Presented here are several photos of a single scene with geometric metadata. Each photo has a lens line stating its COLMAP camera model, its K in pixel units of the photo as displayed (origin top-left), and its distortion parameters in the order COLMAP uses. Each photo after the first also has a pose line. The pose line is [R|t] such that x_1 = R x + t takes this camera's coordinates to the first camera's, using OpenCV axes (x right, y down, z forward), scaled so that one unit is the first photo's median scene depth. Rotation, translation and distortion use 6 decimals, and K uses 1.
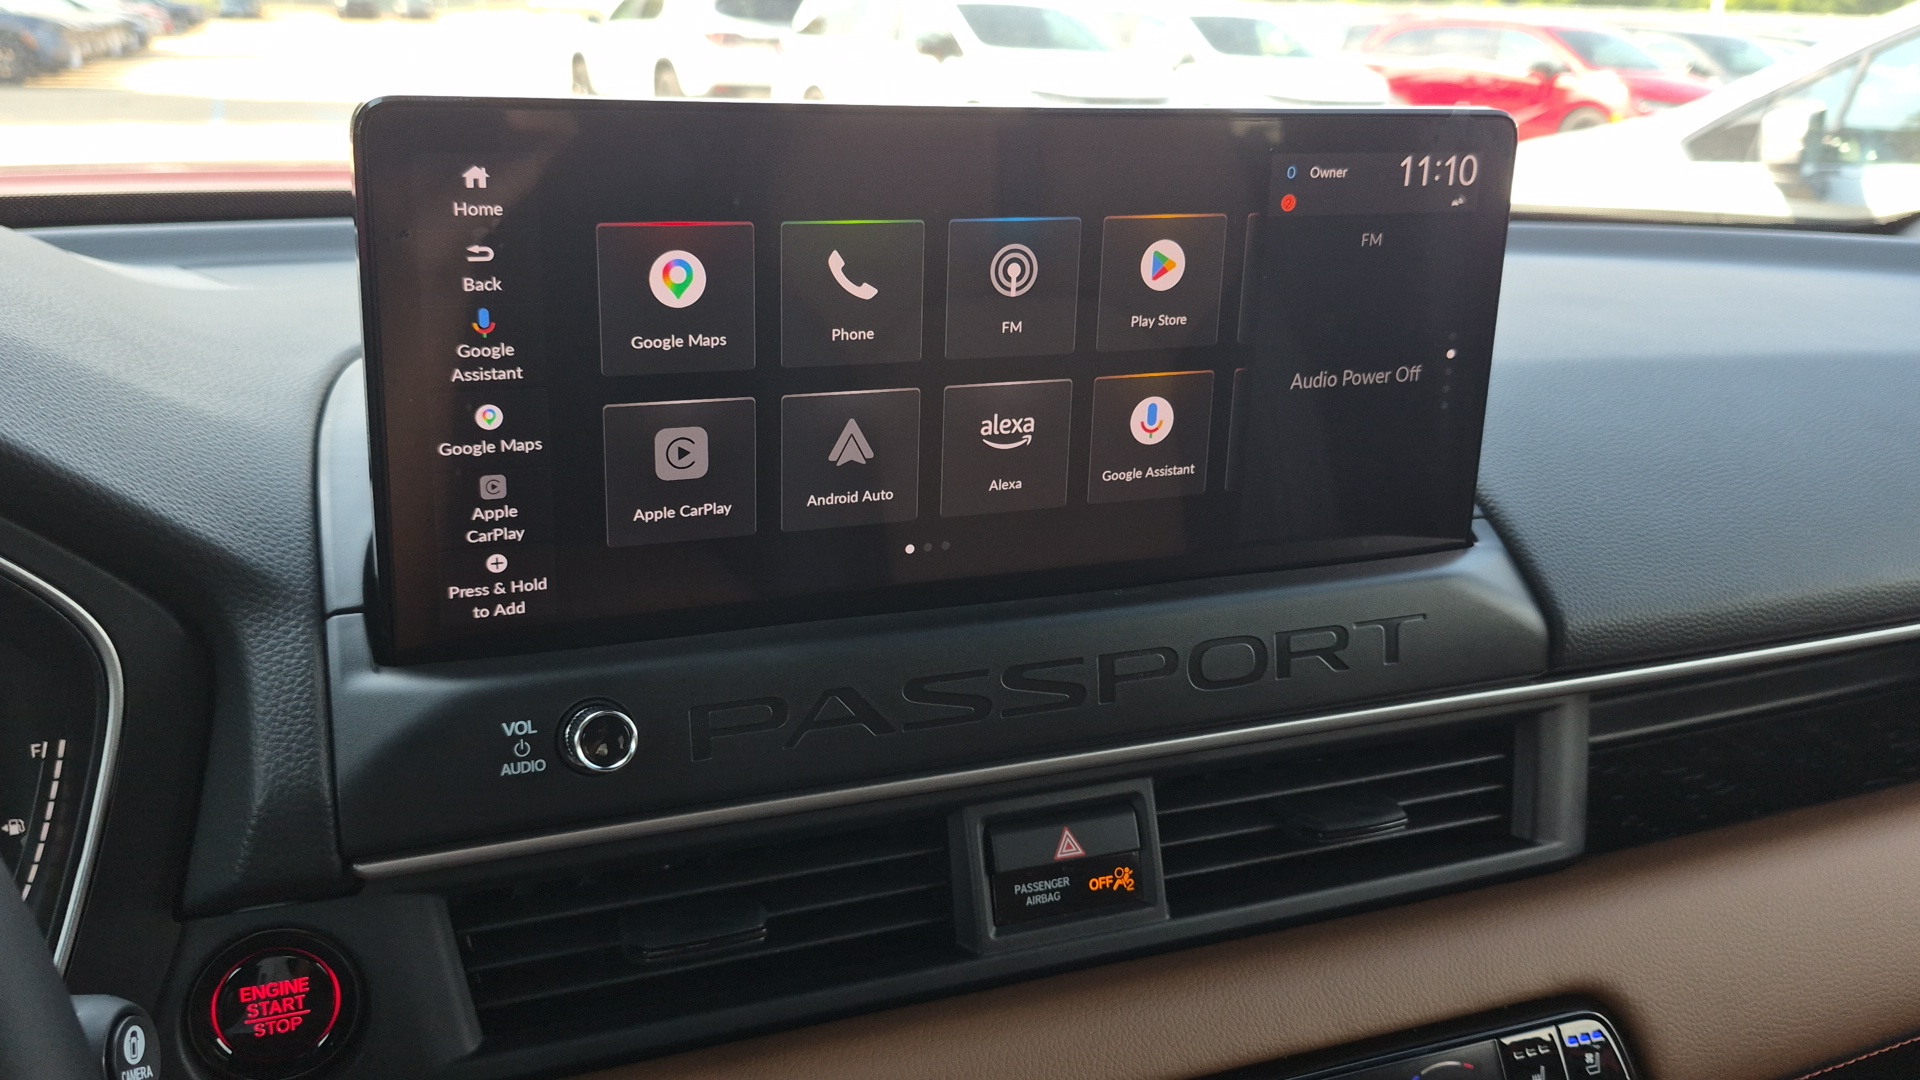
lens RADIAL K [[1651.5, 0, 960.0], [0, 1651.5, 540.0], [0, 0, 1]] dist [0.135598, -0.270234]
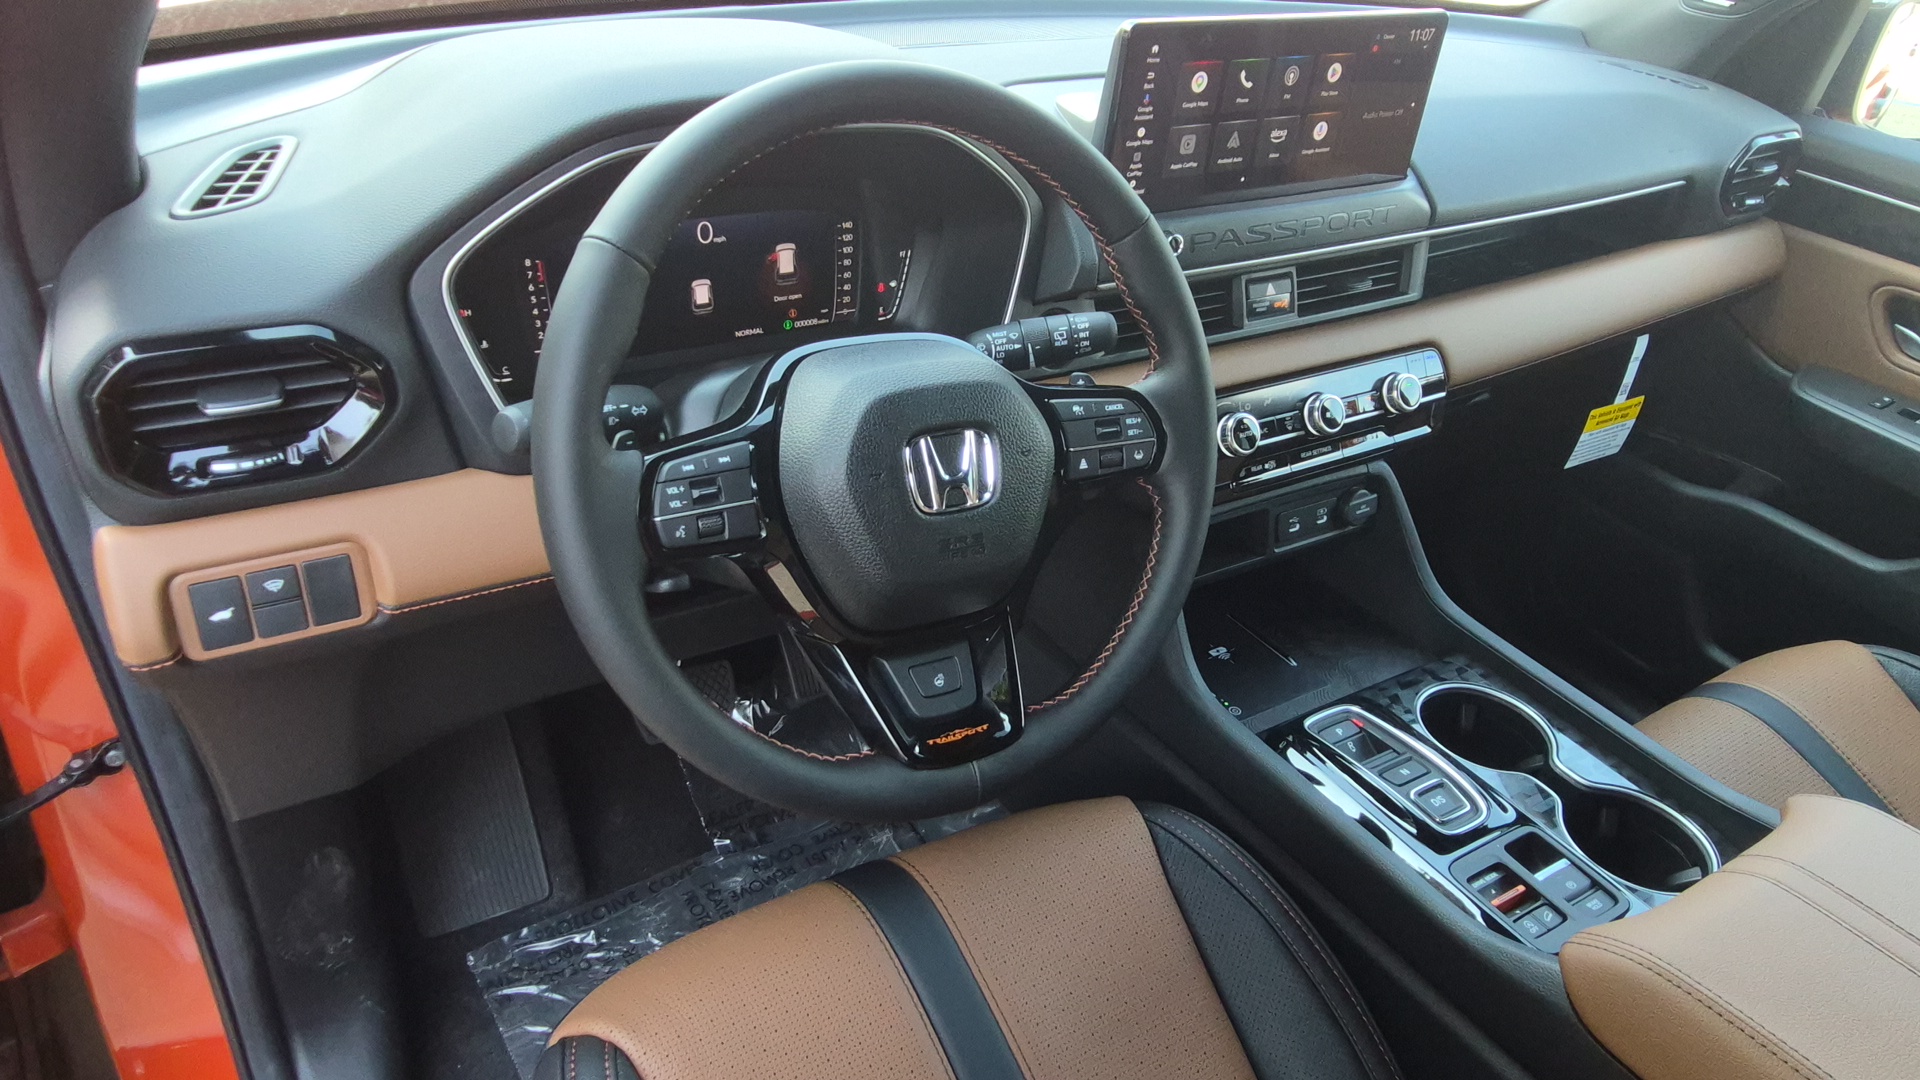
lens RADIAL K [[1227.3, 0, 959.6], [0, 1227.3, 510.4], [0, 0, 1]] dist [-0.021870, -0.003905]
pose [[0.986940, -0.033059, 0.157661, -0.866298], [-0.013022, 0.959141, 0.282630, -0.036783], [-0.160562, -0.280992, 0.946184, -1.049581]]
